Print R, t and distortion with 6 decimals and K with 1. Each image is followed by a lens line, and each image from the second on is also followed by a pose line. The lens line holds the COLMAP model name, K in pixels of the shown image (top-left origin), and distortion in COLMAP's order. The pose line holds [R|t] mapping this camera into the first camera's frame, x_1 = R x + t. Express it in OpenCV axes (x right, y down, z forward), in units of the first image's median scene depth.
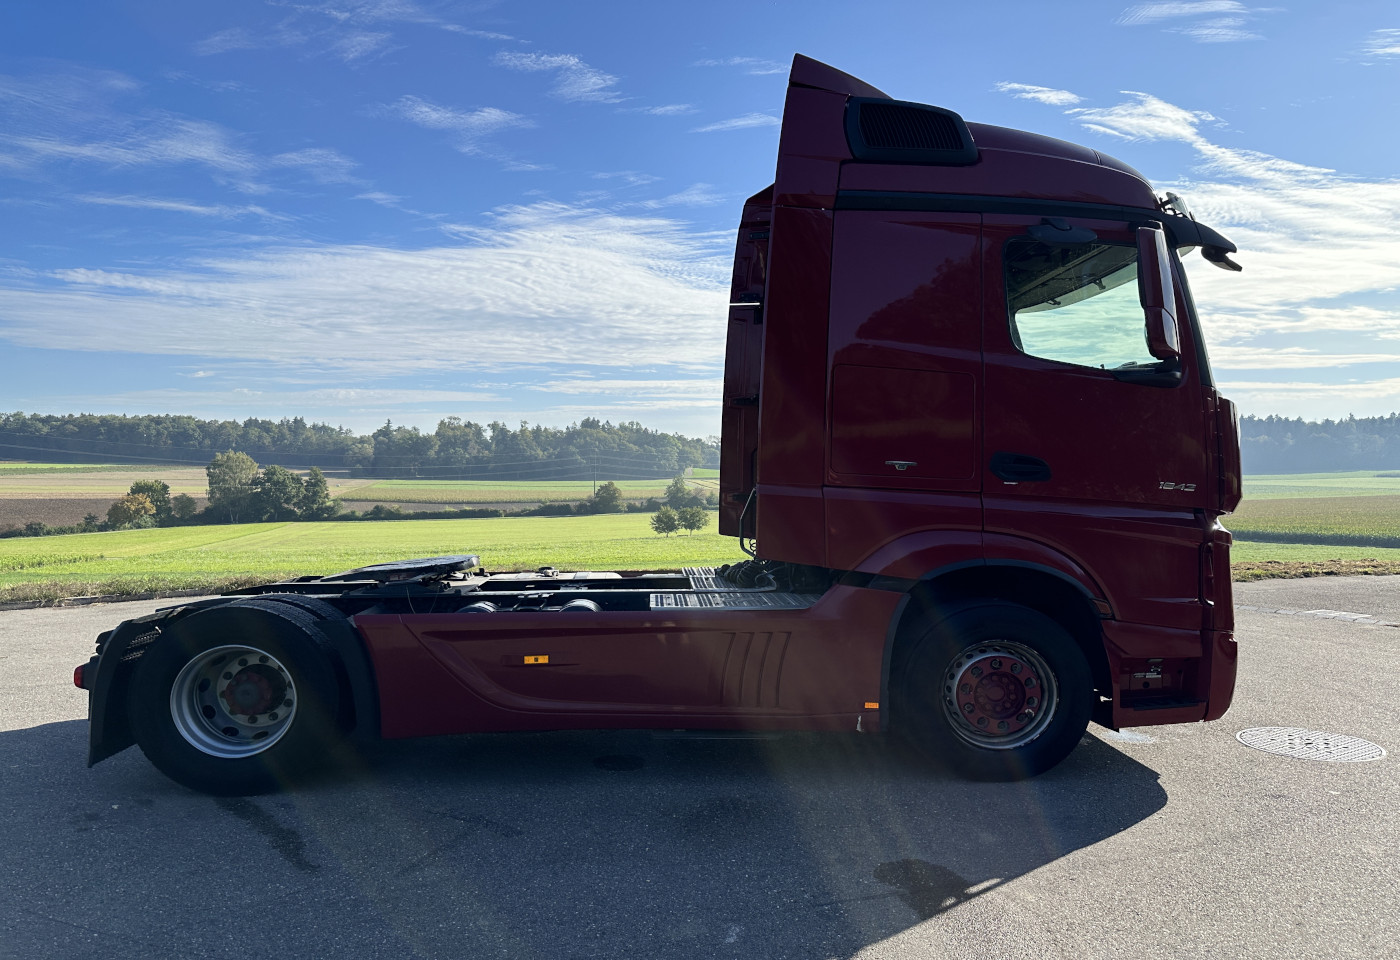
lens RADIAL K [[1004.9, 0, 699.1], [0, 1004.9, 493.3], [0, 0, 1]] dist [0.008825, -0.012043]
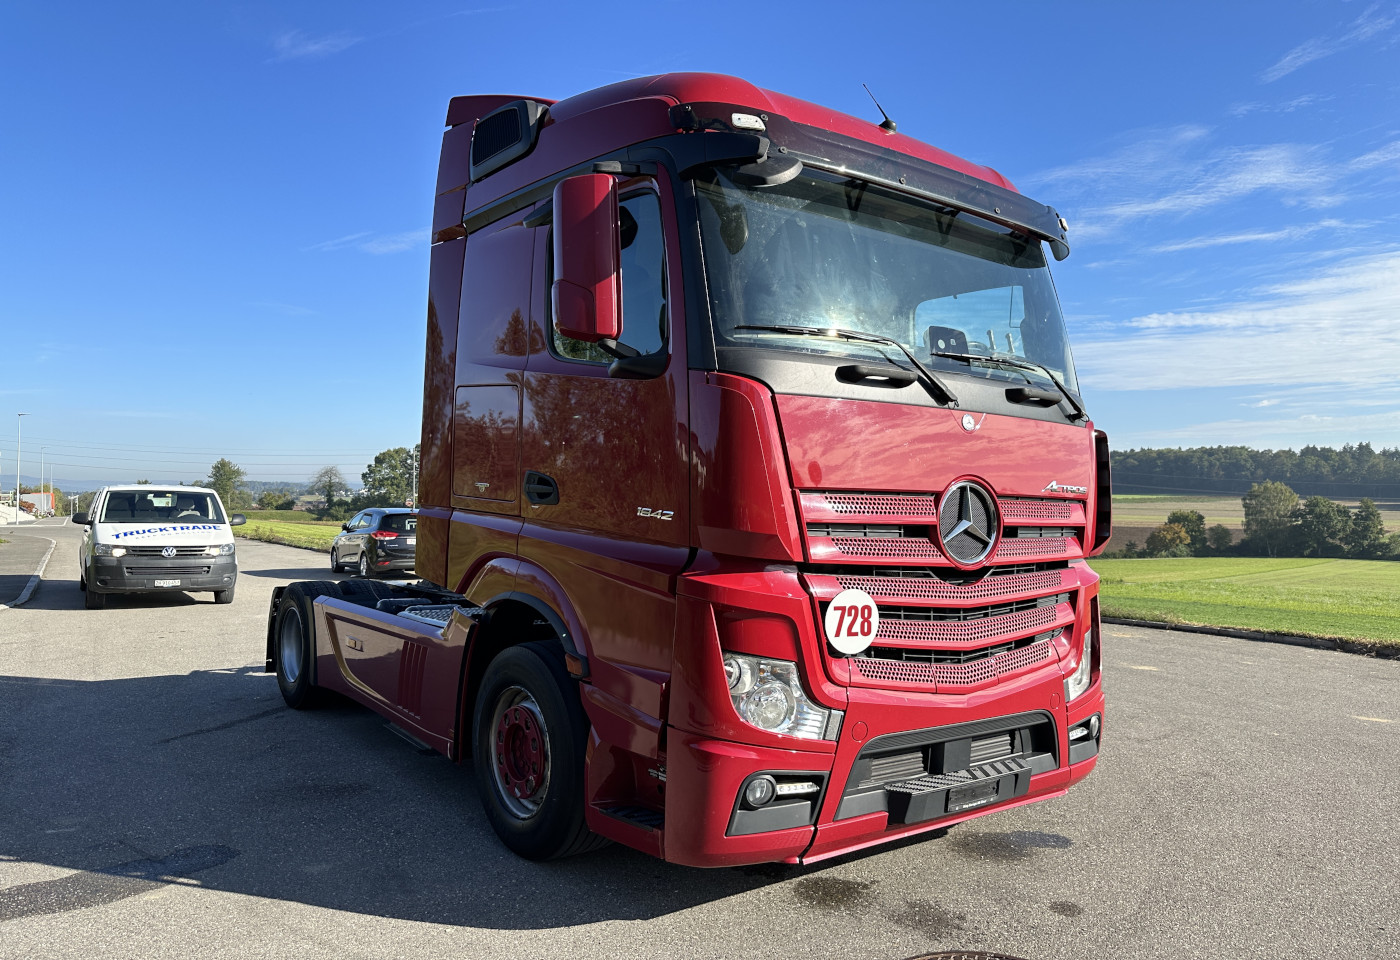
lens RADIAL K [[1004.9, 0, 704.1], [0, 1004.9, 473.6], [0, 0, 1]] dist [0.008825, -0.012043]
pose [[0.549281, -0.018041, -0.835443, 0.020953], [-0.024141, 0.999007, -0.037445, -0.000176], [0.835289, 0.040736, 0.548300, 0.012150]]
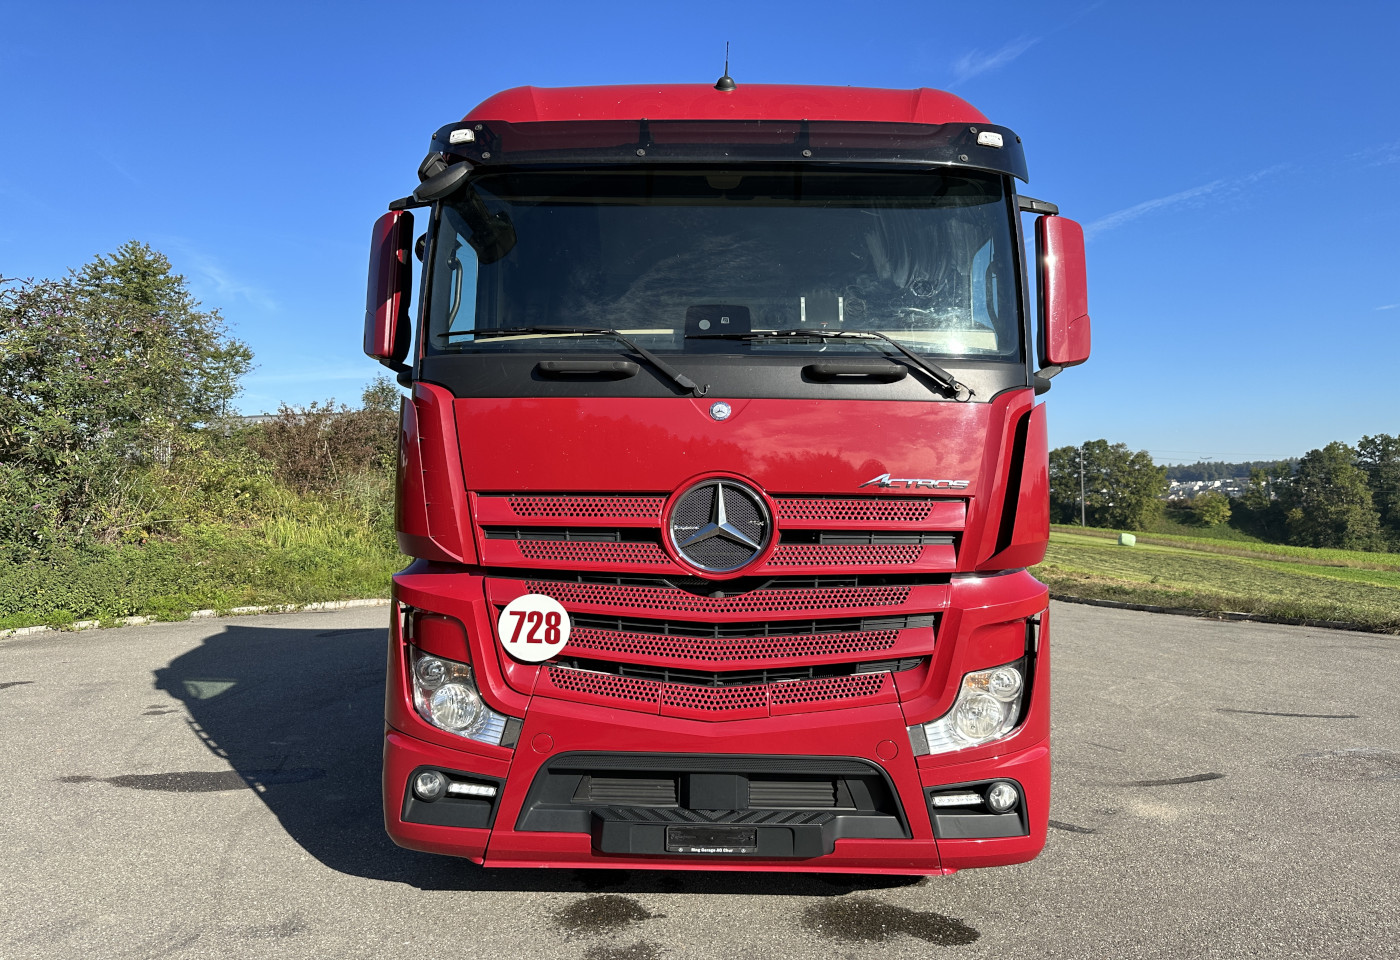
lens RADIAL K [[1004.9, 0, 700.4], [0, 1004.9, 471.9], [0, 0, 1]] dist [0.008825, -0.012043]
pose [[-0.080298, -0.027722, -0.996385, 0.099038], [-0.012562, 0.999562, -0.026798, -0.008074], [0.996692, 0.010365, -0.080612, 0.369965]]
